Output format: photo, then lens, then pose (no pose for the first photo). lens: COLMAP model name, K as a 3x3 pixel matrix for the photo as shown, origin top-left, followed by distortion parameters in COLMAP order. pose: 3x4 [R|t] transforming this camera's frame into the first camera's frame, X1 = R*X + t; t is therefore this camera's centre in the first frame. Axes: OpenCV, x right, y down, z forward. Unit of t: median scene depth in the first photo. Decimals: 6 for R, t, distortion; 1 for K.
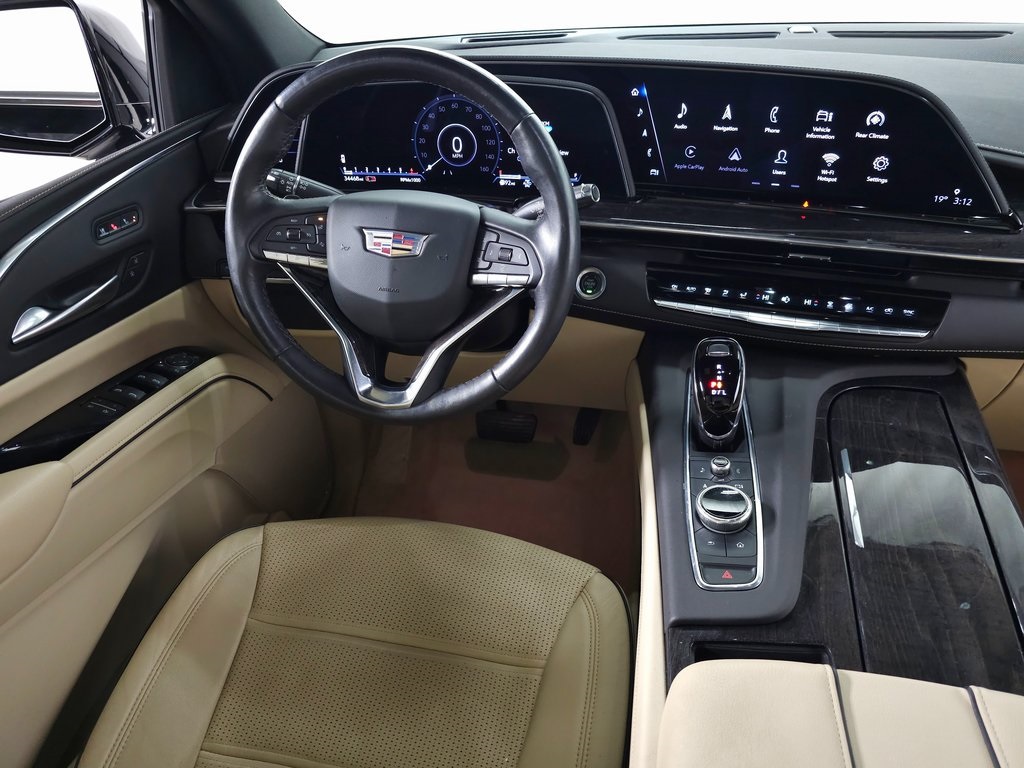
lens RADIAL K [[698.8, 0, 502.4], [0, 698.8, 386.3], [0, 0, 1]] dist [0.032511, -0.041179]
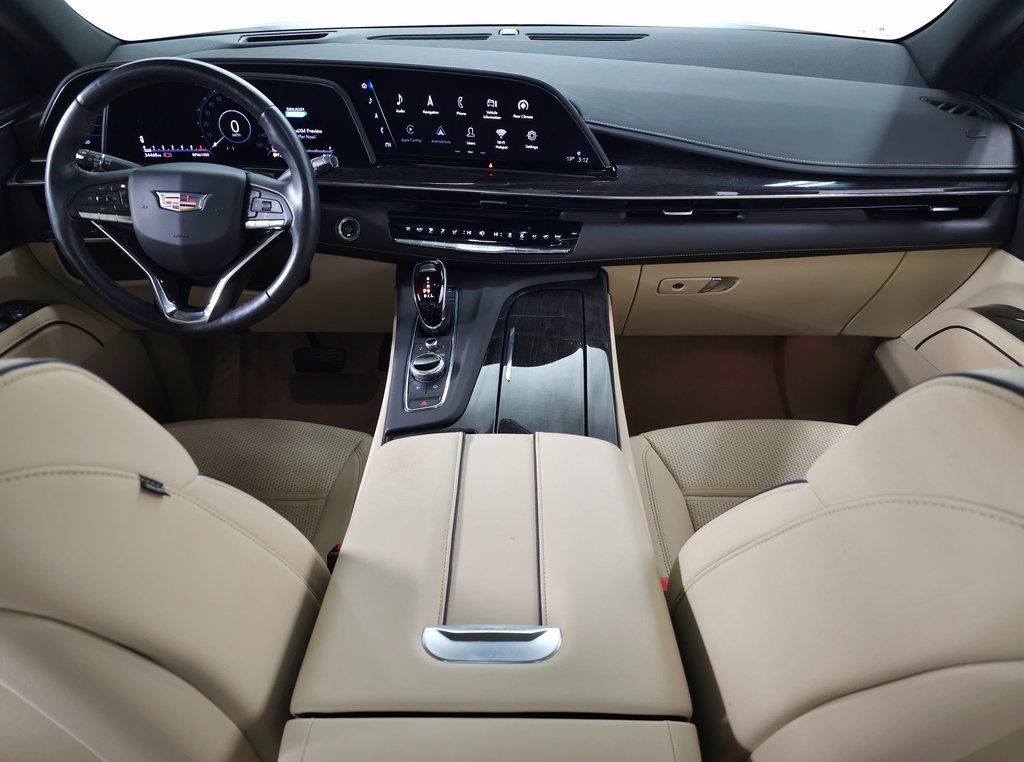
lens RADIAL K [[698.8, 0, 505.8], [0, 698.8, 386.3], [0, 0, 1]] dist [0.032511, -0.041179]
pose [[0.978553, -0.088781, 0.185882, 0.154968], [0.081854, 0.995645, 0.044628, 0.127133], [-0.189035, -0.028455, 0.981558, -0.417751]]
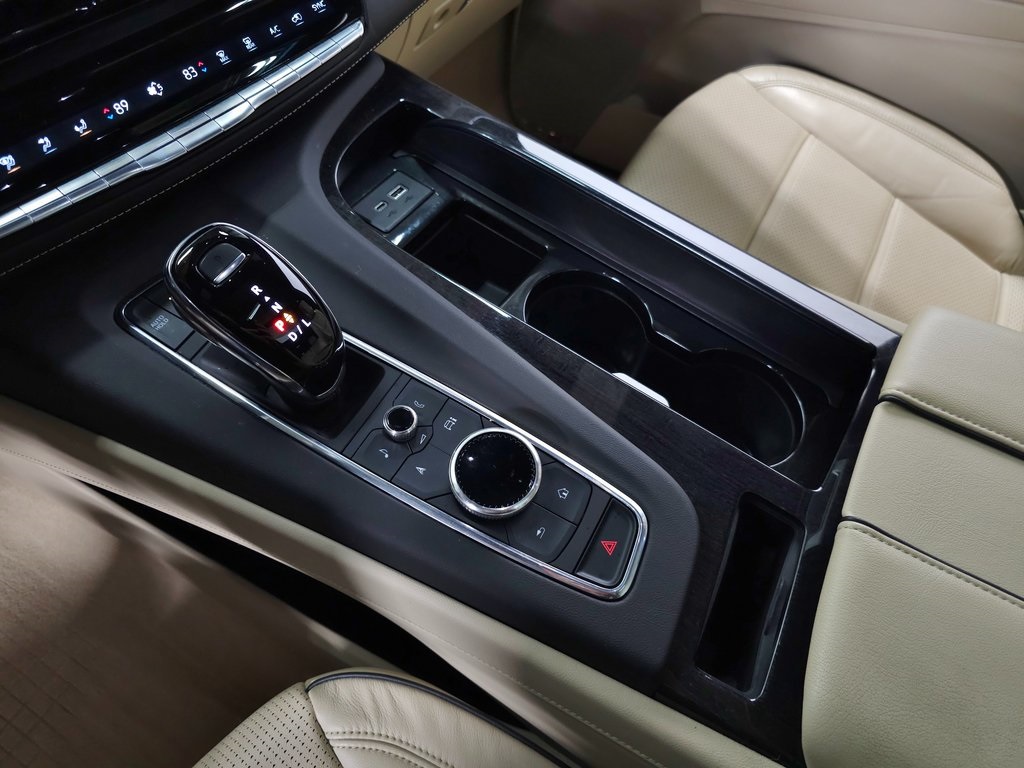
lens RADIAL K [[698.8, 0, 518.1], [0, 698.8, 371.6], [0, 0, 1]] dist [0.032511, -0.041179]
pose [[0.288766, -0.745826, 0.600298, 0.032555], [0.455868, 0.658480, 0.598823, -0.170301], [-0.841902, 0.100737, 0.530145, 0.536064]]
